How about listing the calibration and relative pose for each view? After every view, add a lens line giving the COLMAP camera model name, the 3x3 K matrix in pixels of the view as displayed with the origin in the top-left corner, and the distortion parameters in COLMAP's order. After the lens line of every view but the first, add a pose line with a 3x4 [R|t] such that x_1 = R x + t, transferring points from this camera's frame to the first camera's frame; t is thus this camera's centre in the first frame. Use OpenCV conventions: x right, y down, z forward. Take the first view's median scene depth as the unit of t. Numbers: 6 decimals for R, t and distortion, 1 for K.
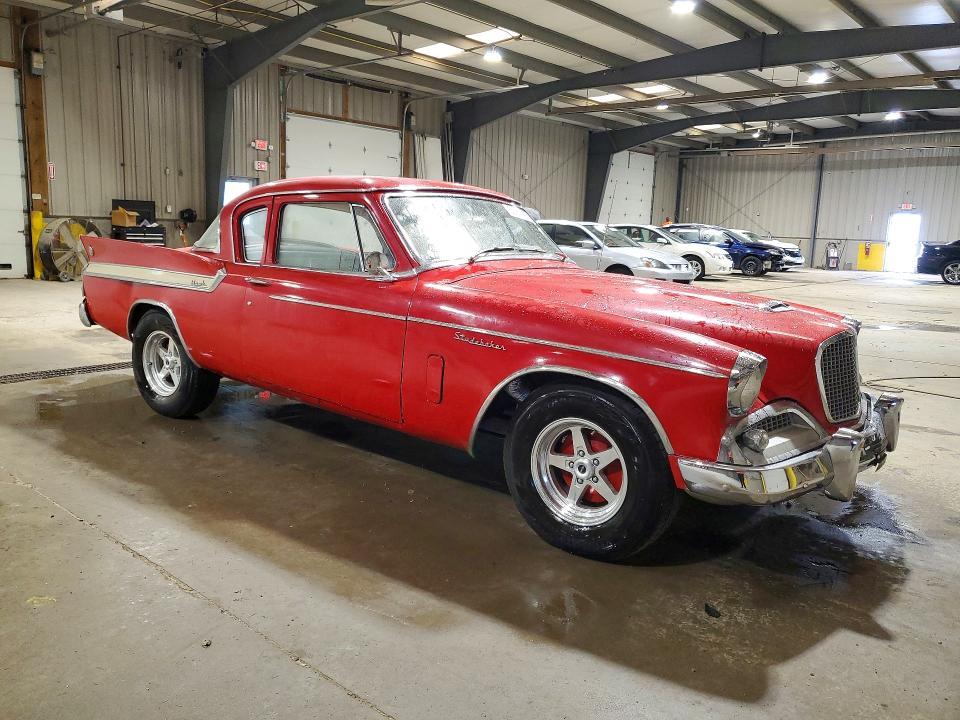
lens RADIAL K [[753.0, 0, 484.9], [0, 753.0, 361.8], [0, 0, 1]] dist [0.013126, -0.003519]
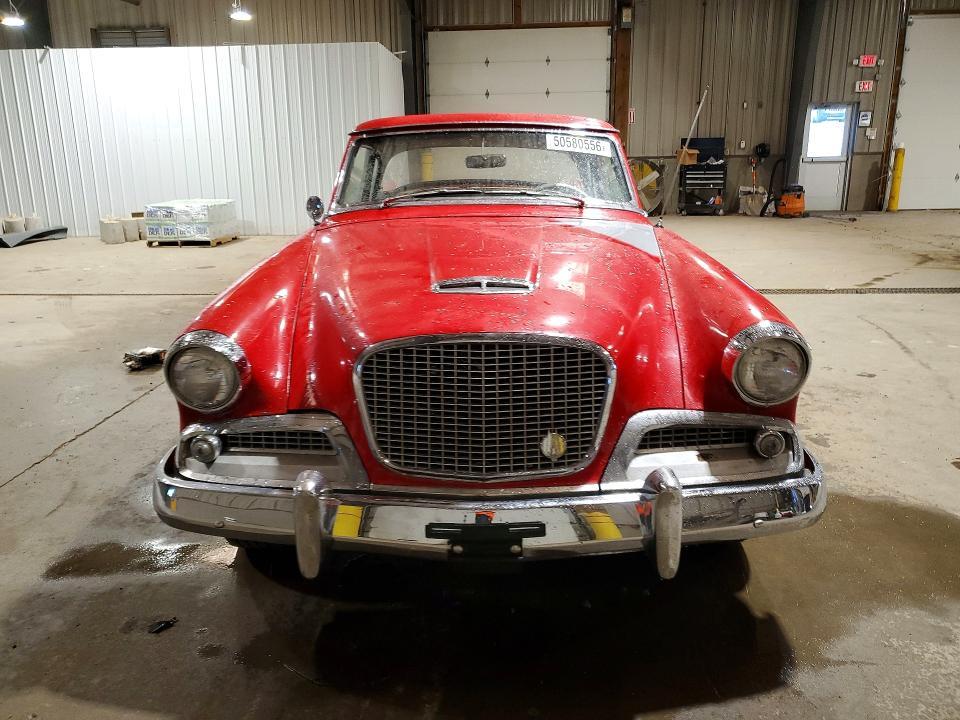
lens RADIAL K [[753.0, 0, 478.9], [0, 753.0, 355.7], [0, 0, 1]] dist [0.013126, -0.003519]
pose [[0.559929, 0.165027, -0.811940, 0.206402], [-0.114657, 0.985968, 0.121329, -0.013085], [0.820569, 0.025159, 0.570993, 0.162131]]
